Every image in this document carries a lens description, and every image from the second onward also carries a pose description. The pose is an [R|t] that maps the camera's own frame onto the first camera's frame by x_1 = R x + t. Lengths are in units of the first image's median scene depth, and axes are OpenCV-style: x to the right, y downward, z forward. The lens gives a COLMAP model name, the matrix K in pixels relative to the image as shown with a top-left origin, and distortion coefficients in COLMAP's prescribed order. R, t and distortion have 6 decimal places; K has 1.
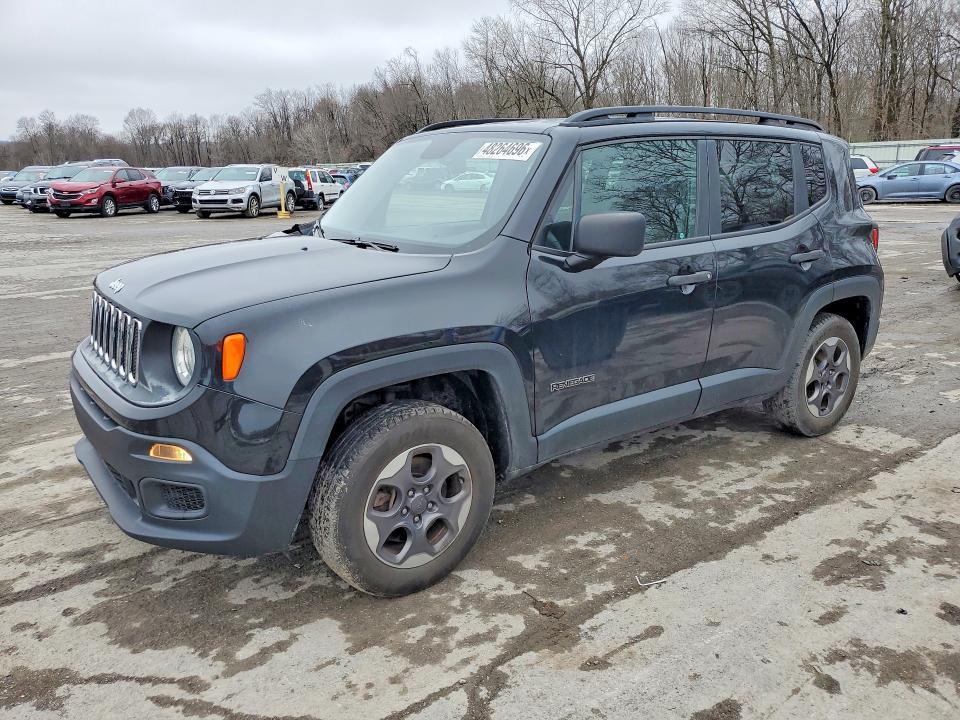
lens RADIAL K [[739.8, 0, 486.3], [0, 739.8, 363.7], [0, 0, 1]] dist [-0.003744, 0.014179]
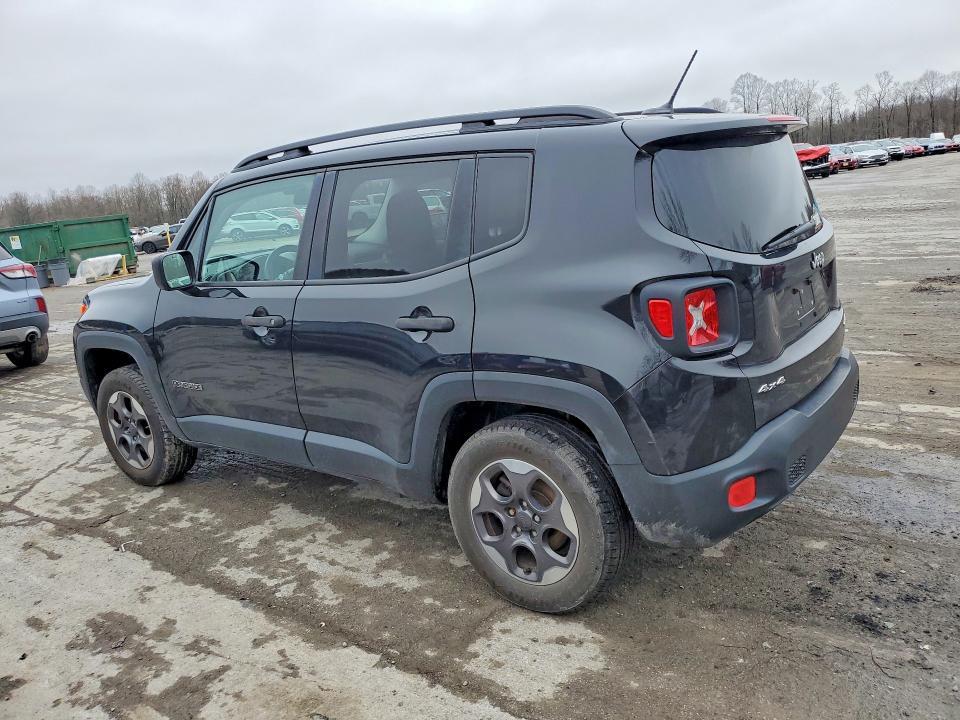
lens RADIAL K [[739.8, 0, 487.2], [0, 739.8, 354.1], [0, 0, 1]] dist [-0.003744, 0.014179]
pose [[0.316766, 0.203914, -0.926325, 1.407395], [-0.172020, 0.972773, 0.155315, -0.299506], [0.932774, 0.110148, 0.343219, 1.034189]]
